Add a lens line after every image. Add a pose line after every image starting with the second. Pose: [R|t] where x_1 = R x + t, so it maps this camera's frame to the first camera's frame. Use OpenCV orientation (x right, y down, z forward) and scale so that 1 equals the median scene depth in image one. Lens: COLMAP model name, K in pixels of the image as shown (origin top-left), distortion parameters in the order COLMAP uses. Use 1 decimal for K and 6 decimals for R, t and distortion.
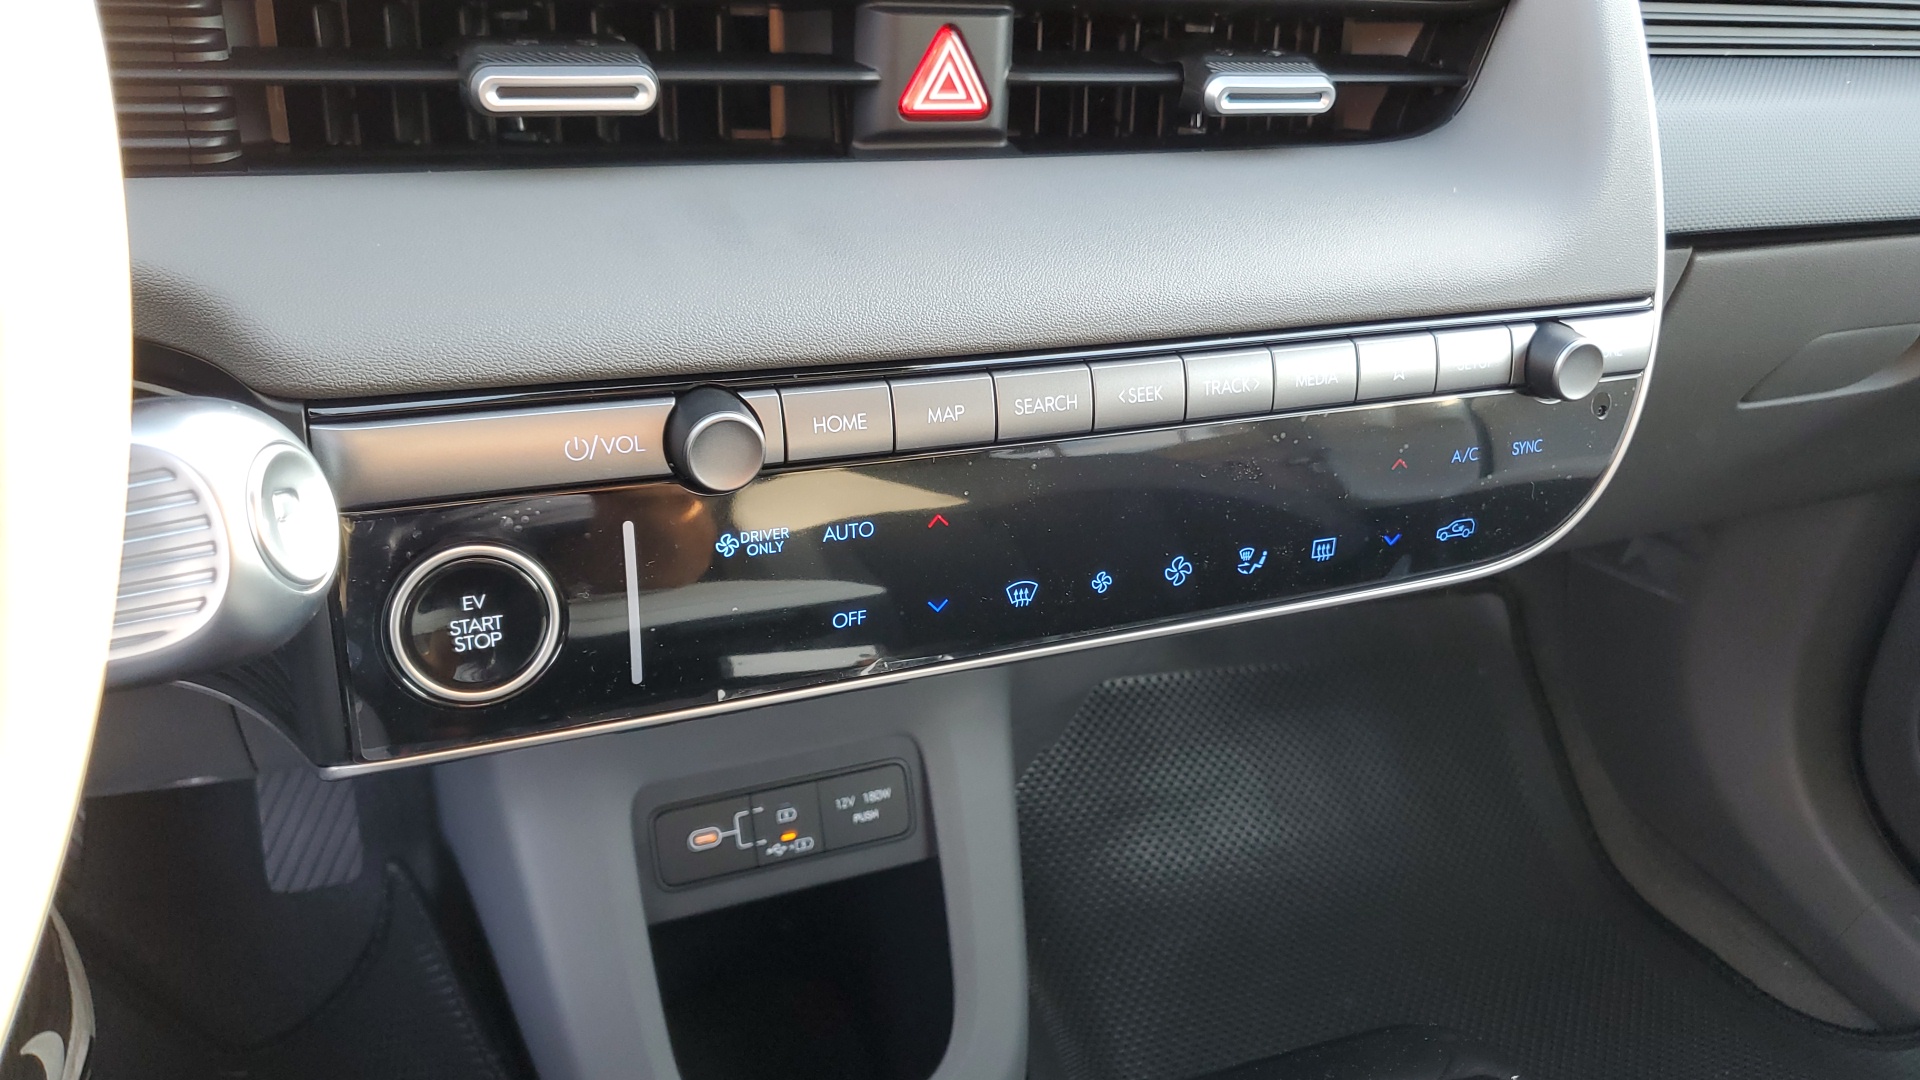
lens RADIAL K [[1532.4, 0, 970.9], [0, 1532.4, 566.6], [0, 0, 1]] dist [0.033022, -0.002319]
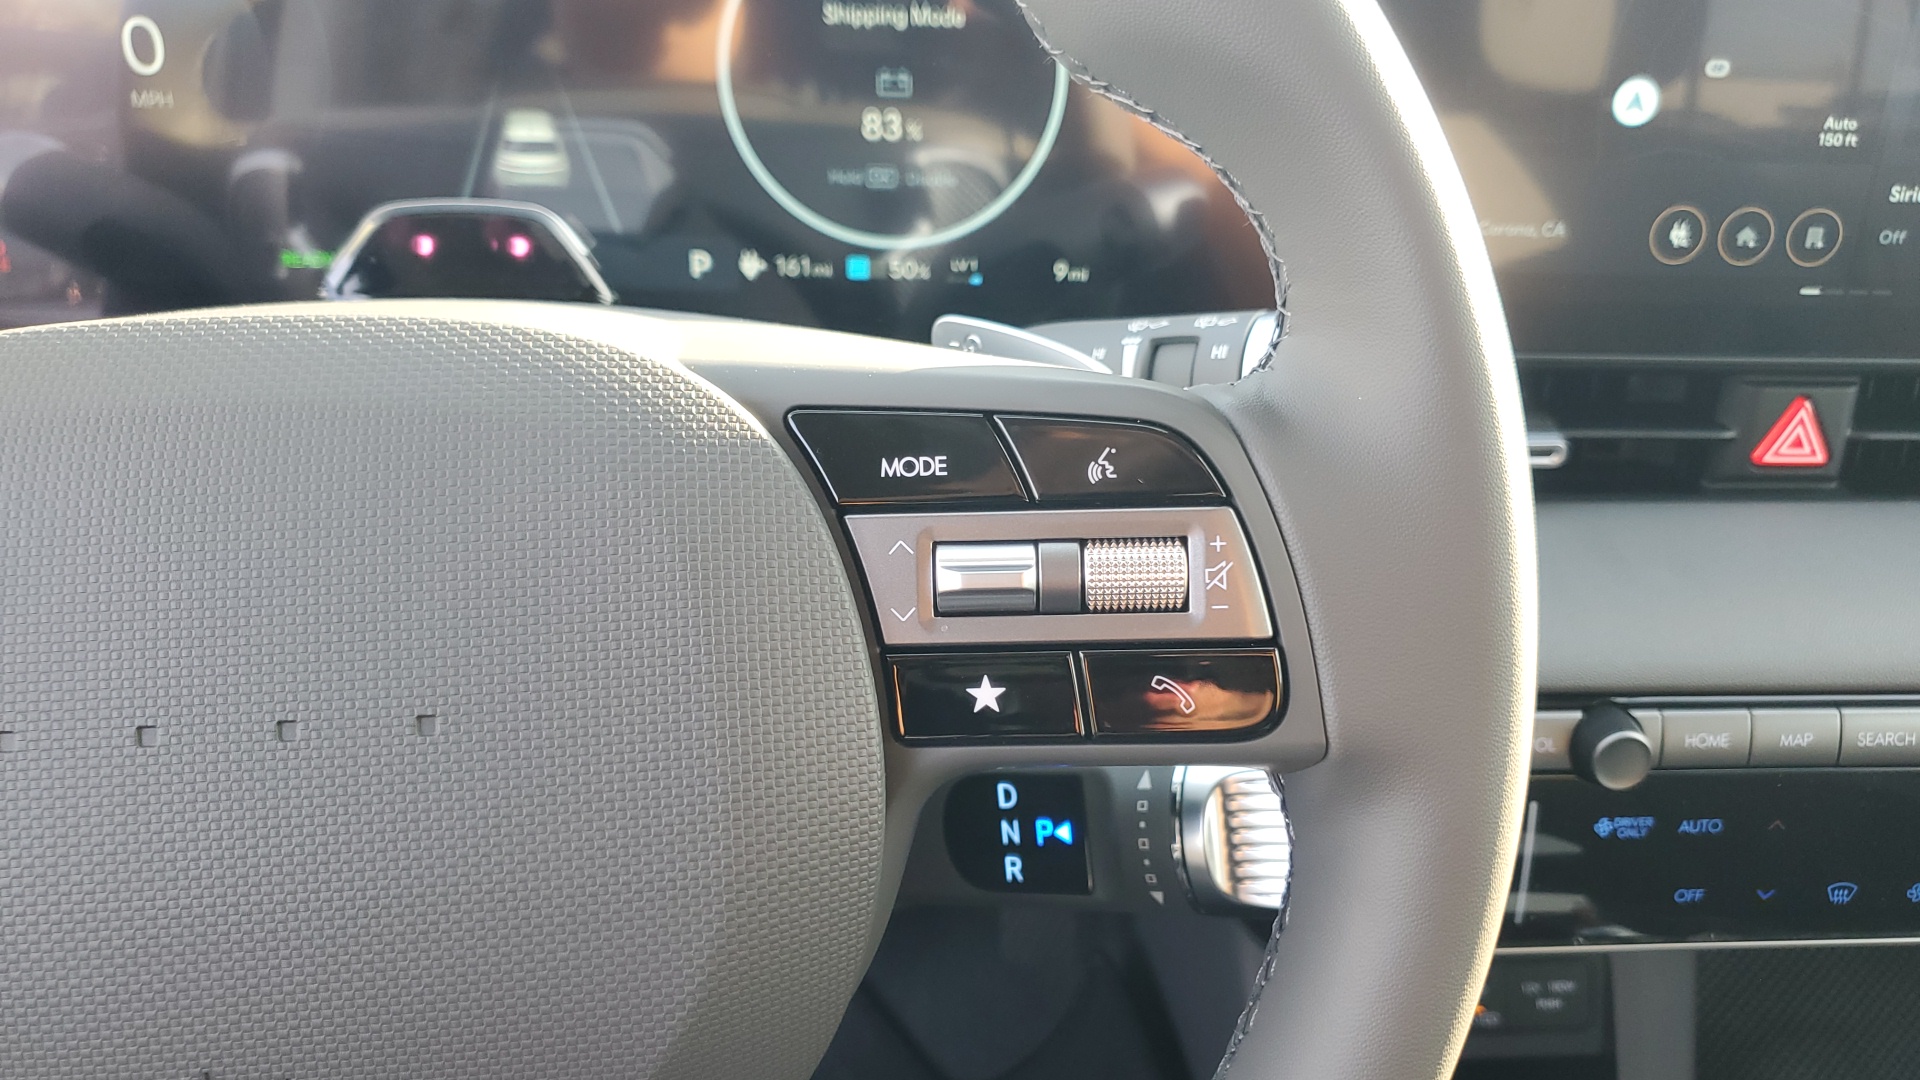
lens RADIAL K [[1491.4, 0, 988.4], [0, 1491.4, 539.3], [0, 0, 1]] dist [0.091079, -0.155099]
pose [[0.935937, 0.098953, -0.337978, -0.198484], [-0.124604, 0.990681, -0.055004, -0.097894], [0.329386, 0.093594, 0.939545, -0.298143]]
